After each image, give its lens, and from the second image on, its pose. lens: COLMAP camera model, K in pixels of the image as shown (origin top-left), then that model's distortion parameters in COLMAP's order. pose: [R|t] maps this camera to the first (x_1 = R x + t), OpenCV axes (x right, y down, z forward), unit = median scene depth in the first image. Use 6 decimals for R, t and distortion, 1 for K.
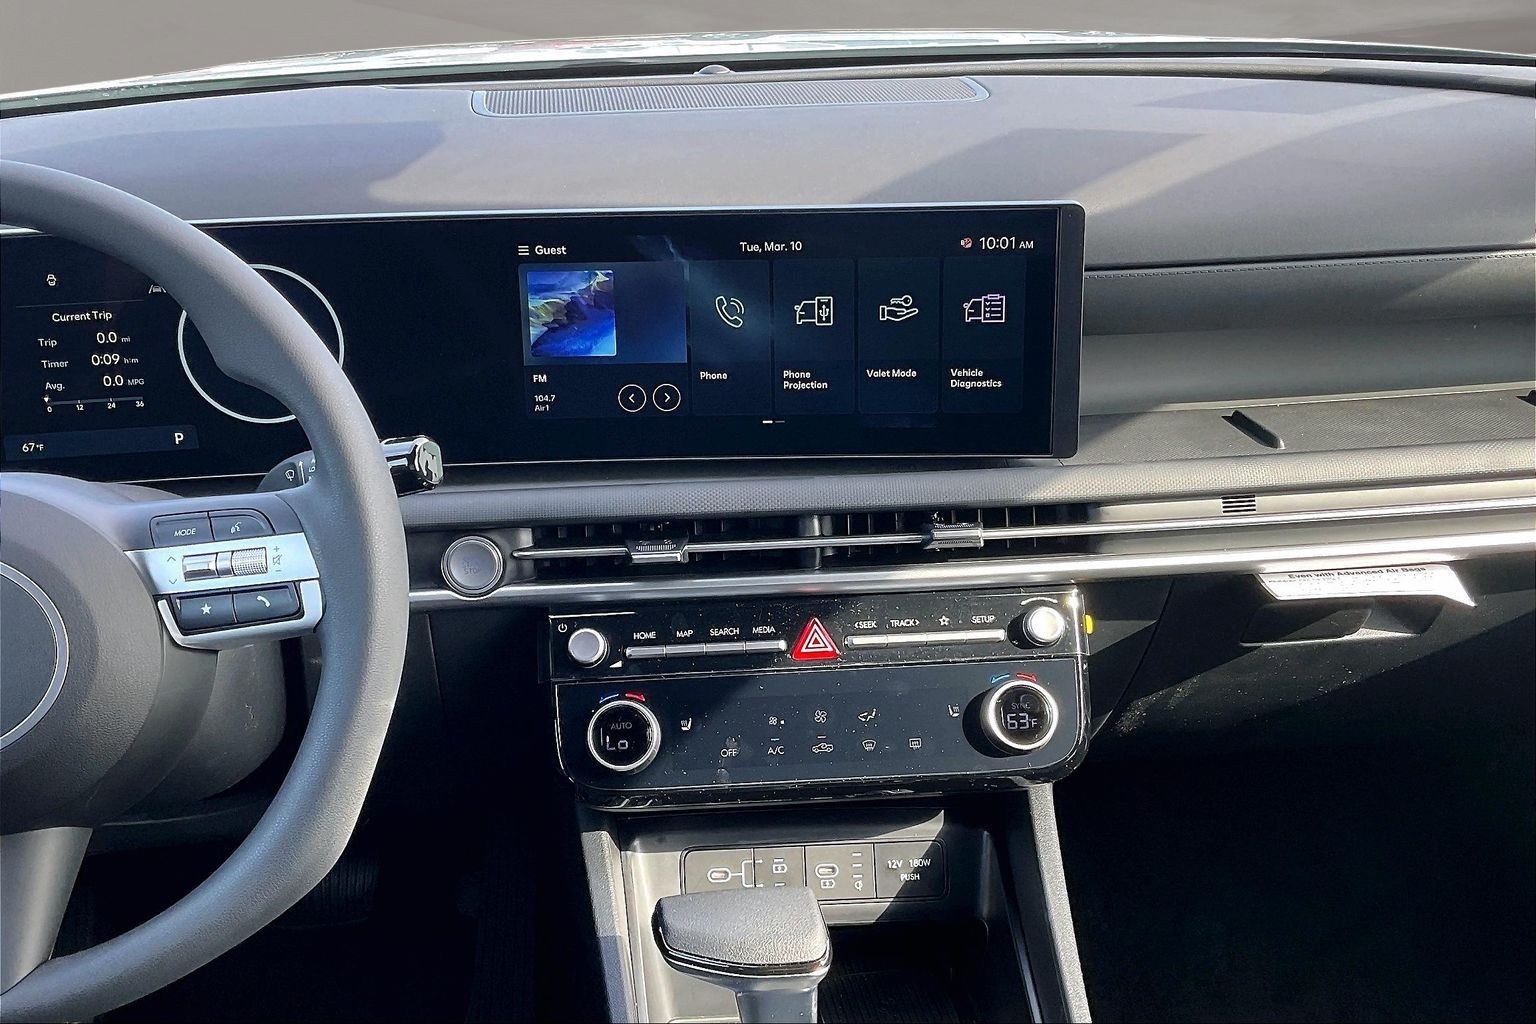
lens RADIAL K [[1527.1, 0, 767.9], [0, 1527.1, 510.0], [0, 0, 1]] dist [0.049823, 0.000000]
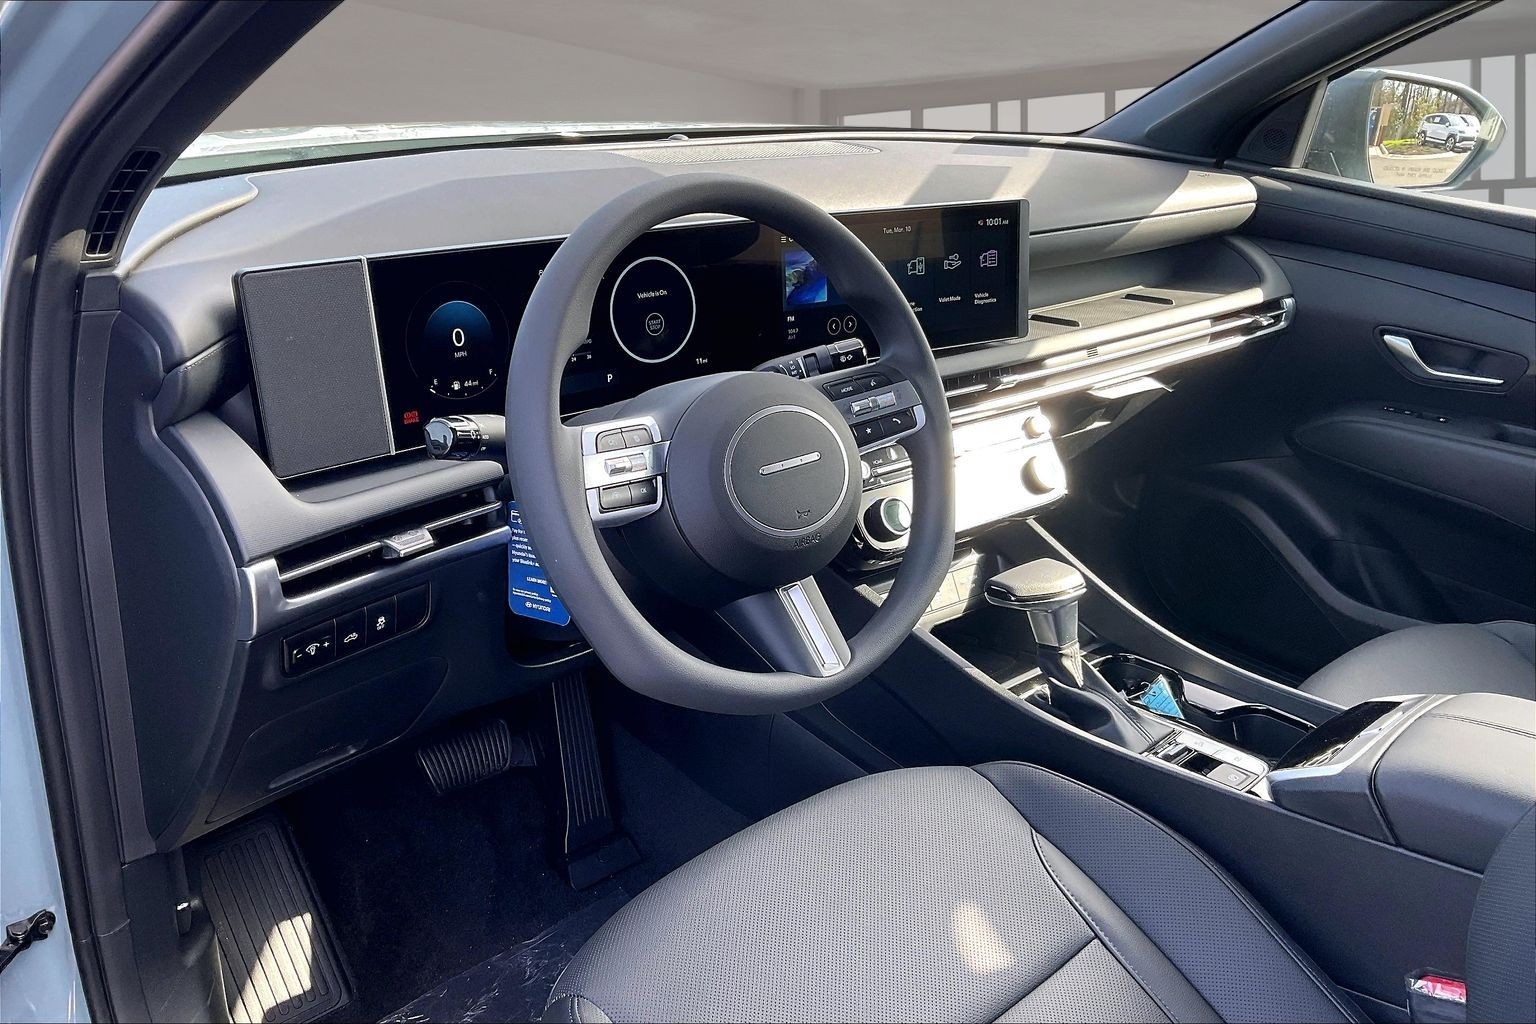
lens RADIAL K [[1227.9, 0, 768.3], [0, 1227.9, 515.7], [0, 0, 1]] dist [0.072912, 0.000104]
pose [[0.815878, -0.172039, 0.552038, -0.934046], [0.177433, 0.983142, 0.044154, 0.058518], [-0.550328, 0.061926, 0.832649, -0.067167]]
